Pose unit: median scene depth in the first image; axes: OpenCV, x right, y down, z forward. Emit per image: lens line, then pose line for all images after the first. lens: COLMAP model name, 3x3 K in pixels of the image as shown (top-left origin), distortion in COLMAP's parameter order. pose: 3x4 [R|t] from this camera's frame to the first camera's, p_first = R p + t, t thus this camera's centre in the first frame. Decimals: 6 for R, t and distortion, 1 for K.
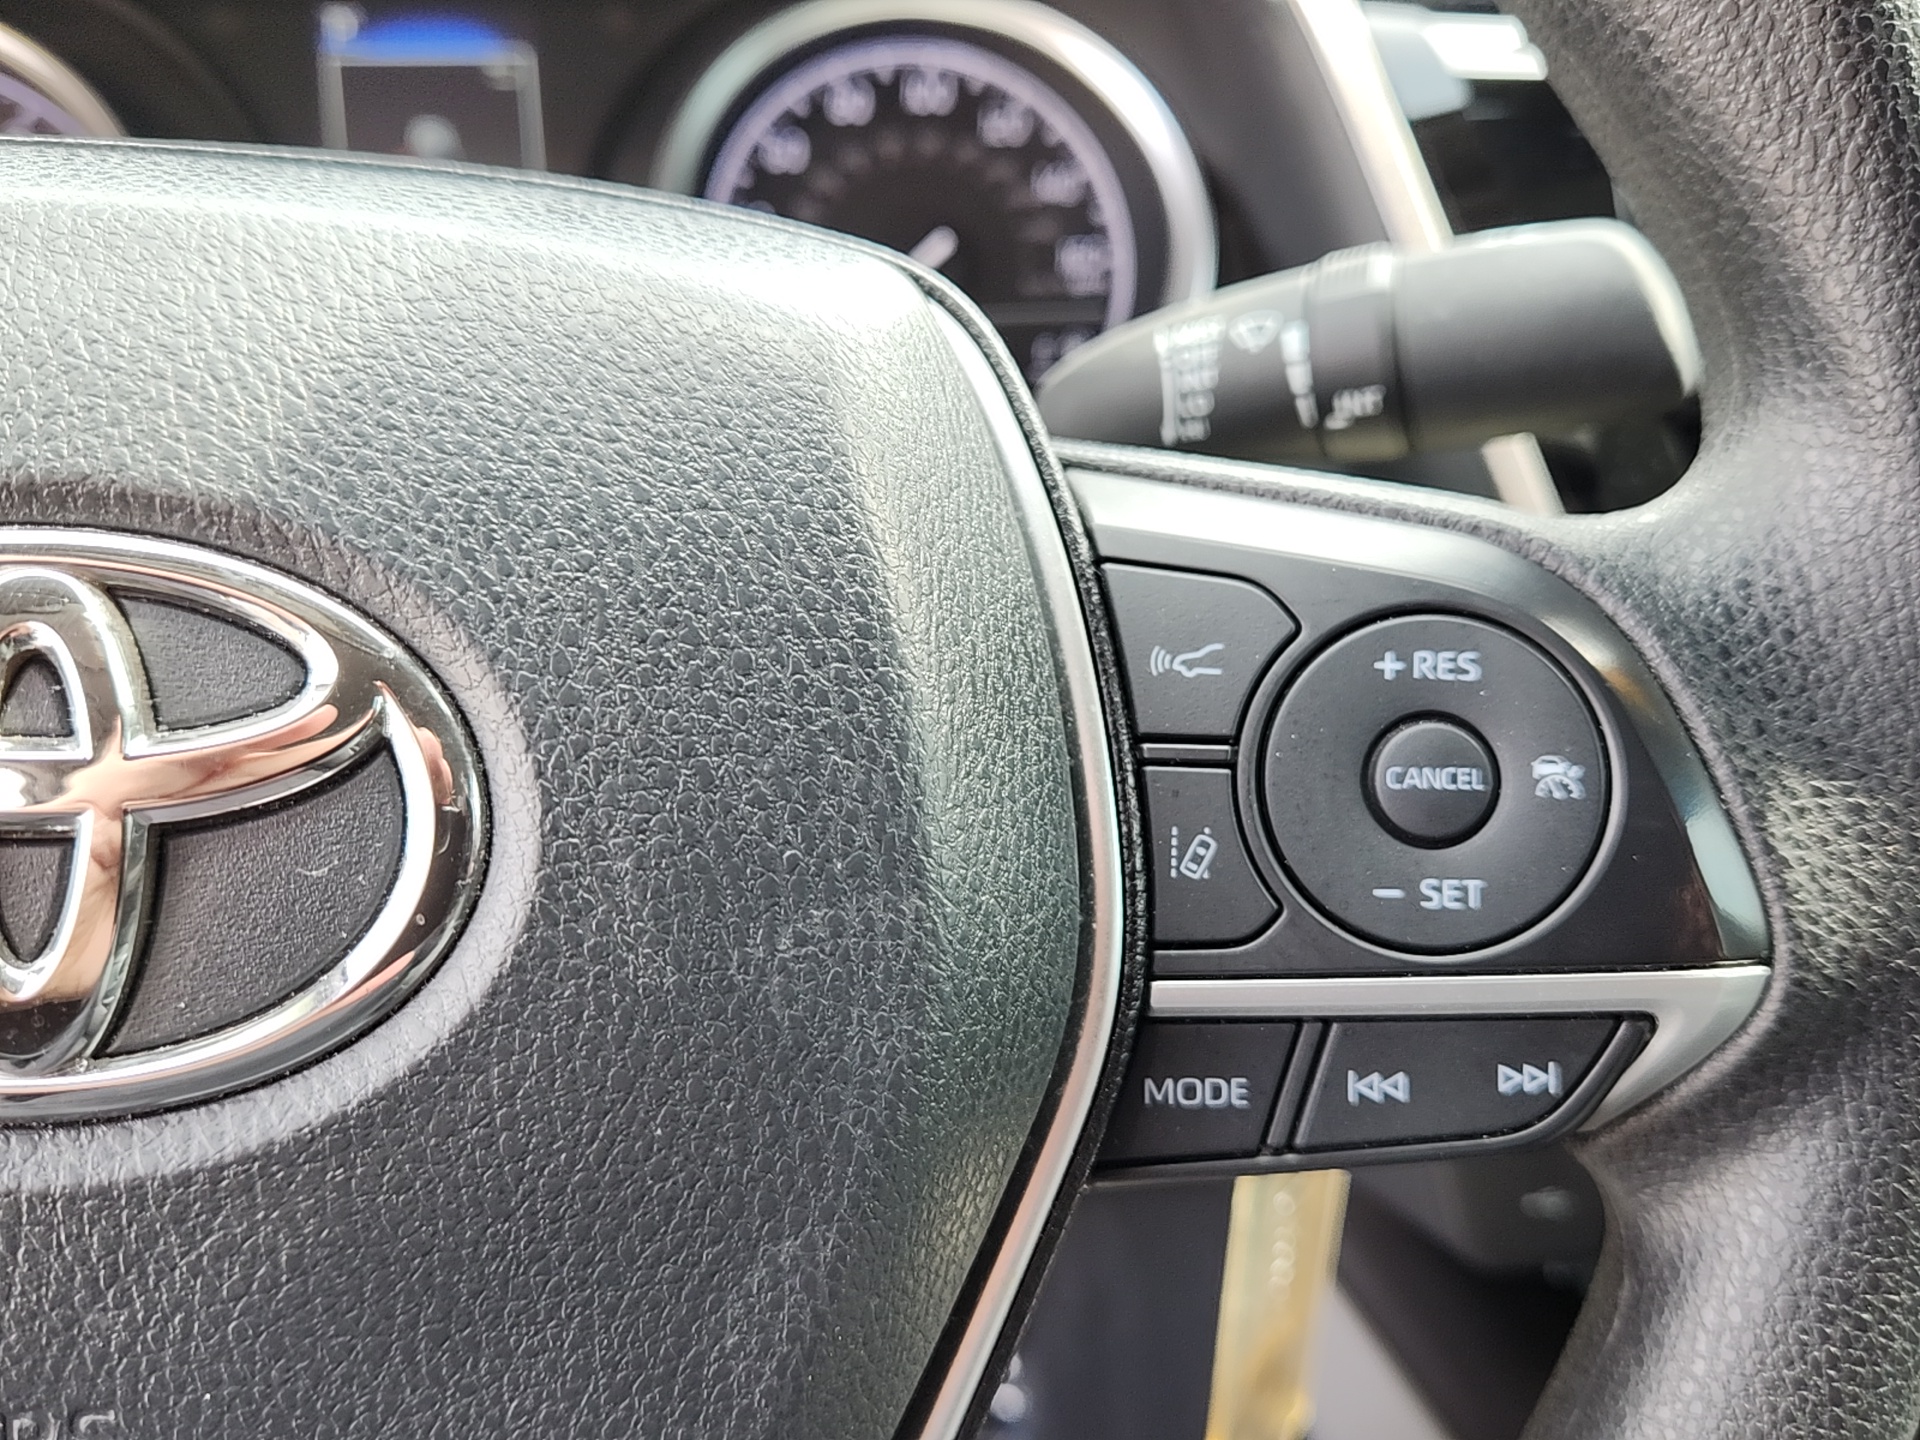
lens RADIAL K [[1653.2, 0, 959.7], [0, 1653.2, 722.4], [0, 0, 1]] dist [0.026301, -0.034883]
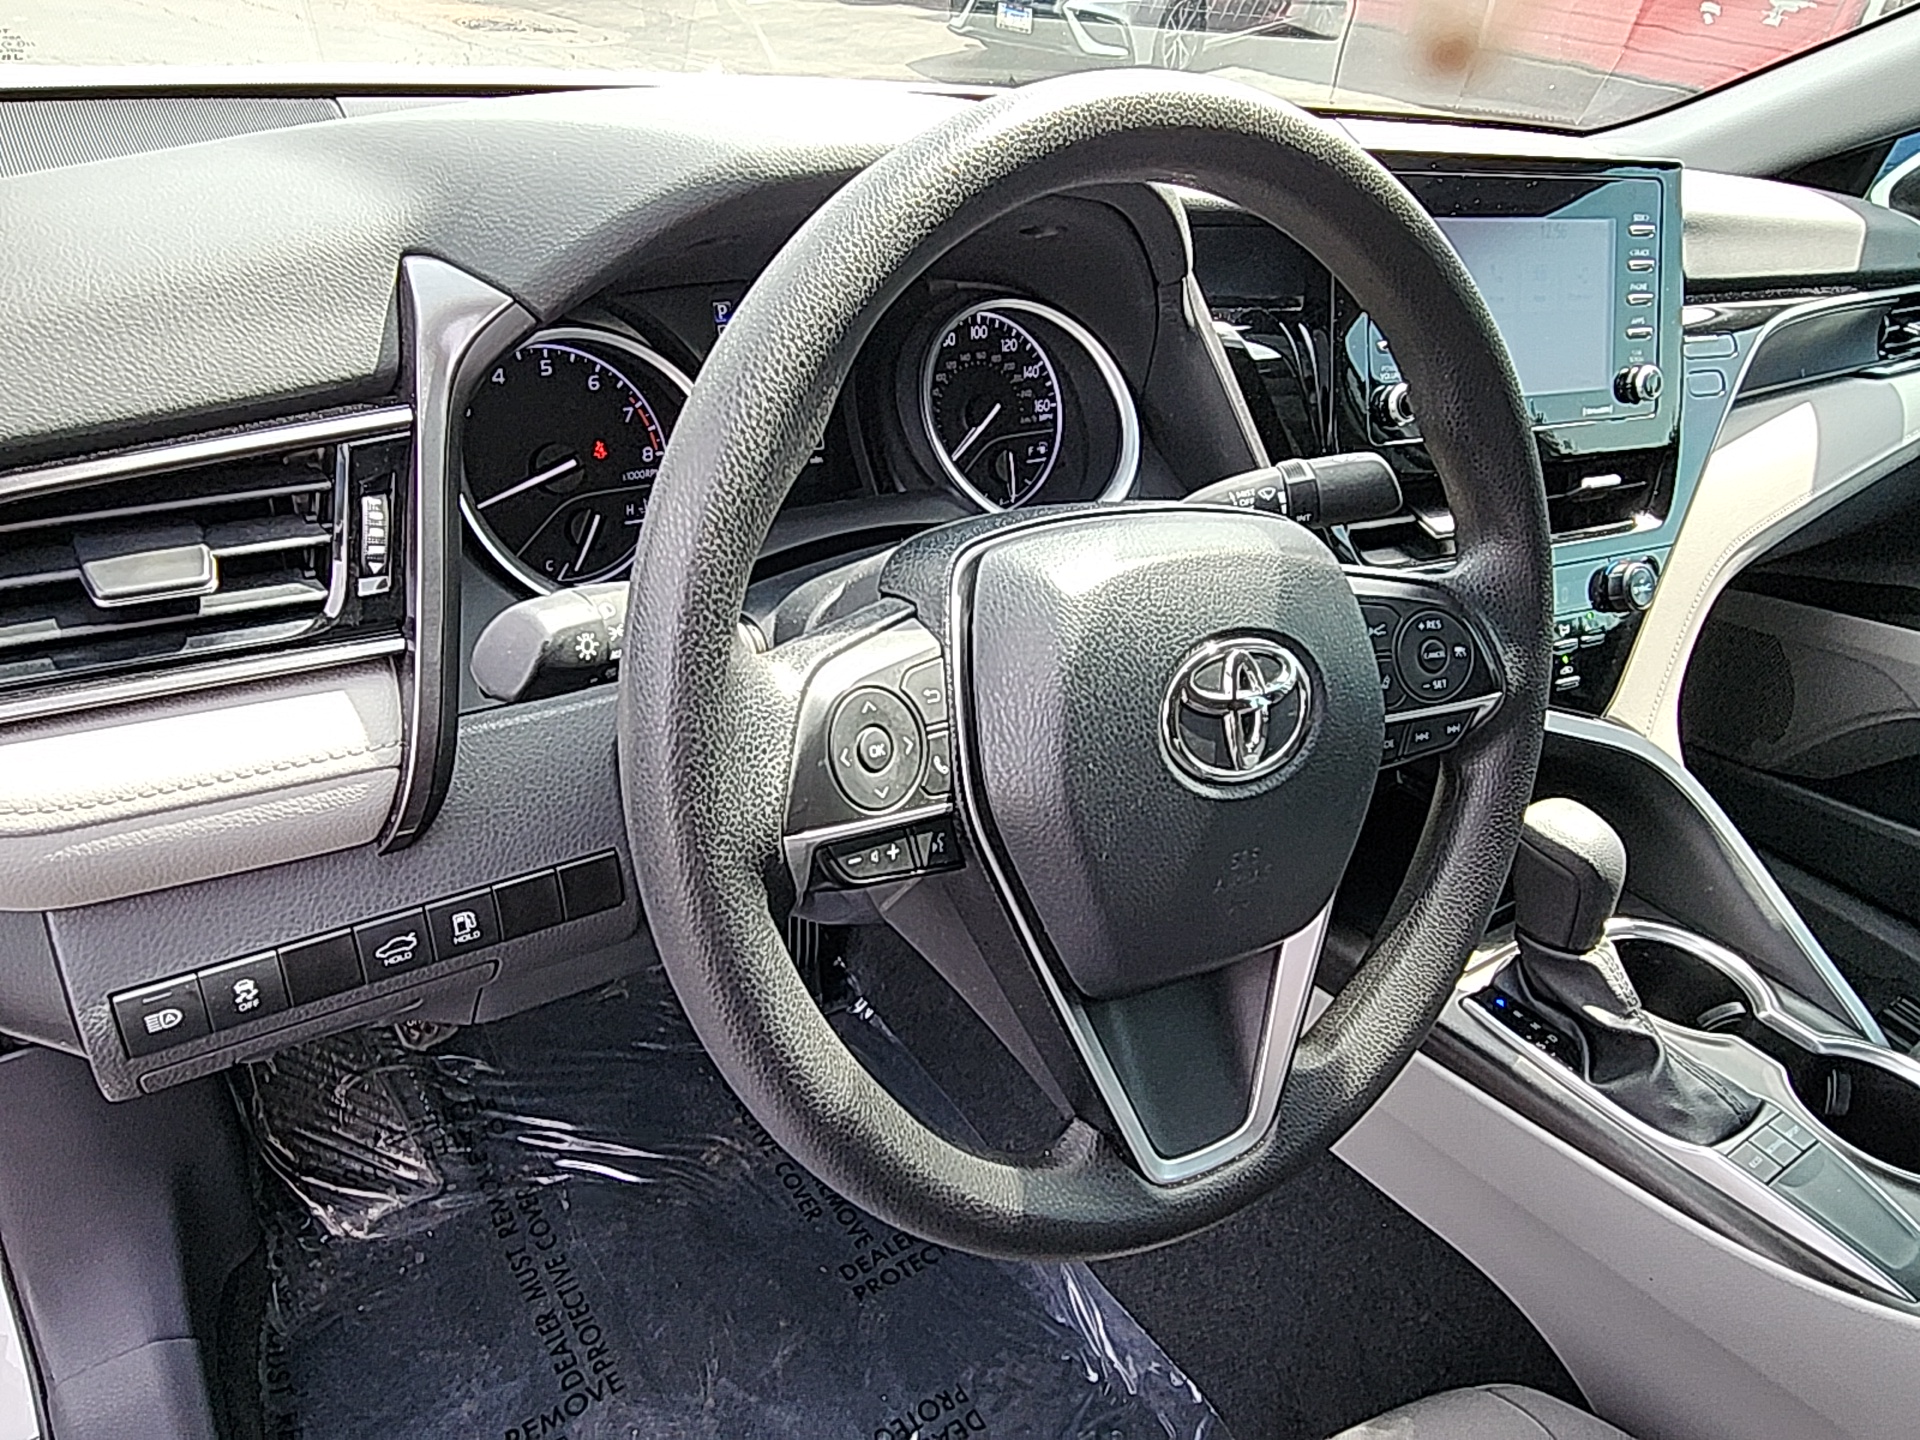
lens RADIAL K [[1253.8, 0, 931.3], [0, 1253.8, 719.5], [0, 0, 1]] dist [0.006059, -0.004269]
pose [[0.919558, -0.132364, 0.369989, -2.205392], [0.084340, 0.986099, 0.143161, -0.390419], [-0.383795, -0.100440, 0.917939, -1.446997]]
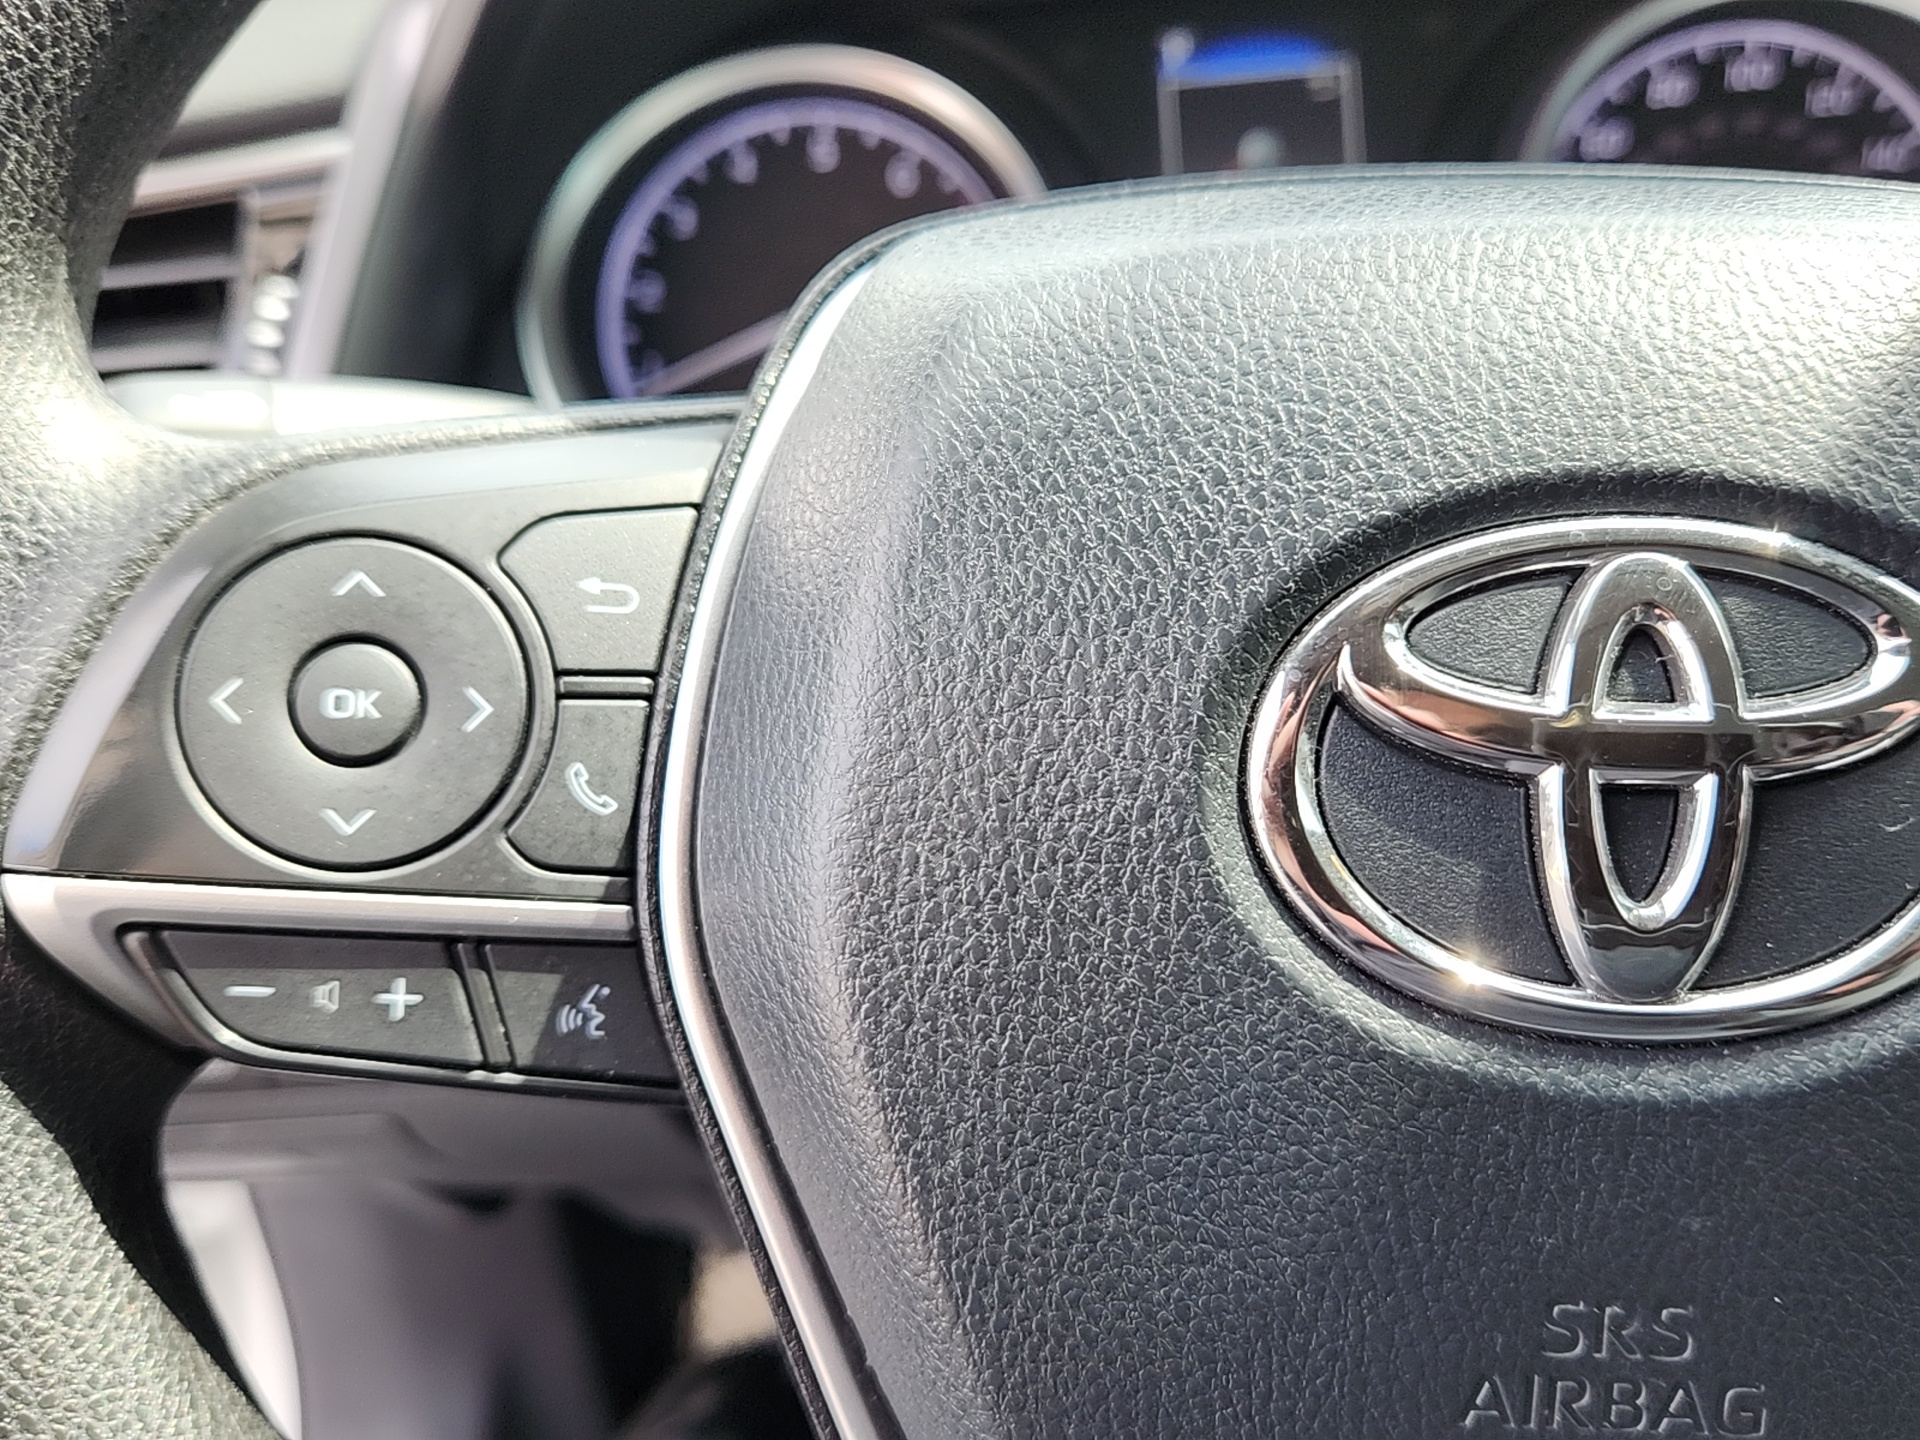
lens RADIAL K [[1653.2, 0, 1009.6], [0, 1653.2, 716.0], [0, 0, 1]] dist [0.026301, -0.034883]
pose [[0.972821, 0.012774, -0.231205, -0.651651], [-0.012569, 0.999918, 0.002360, 0.019154], [0.231216, 0.000610, 0.972902, -0.178455]]
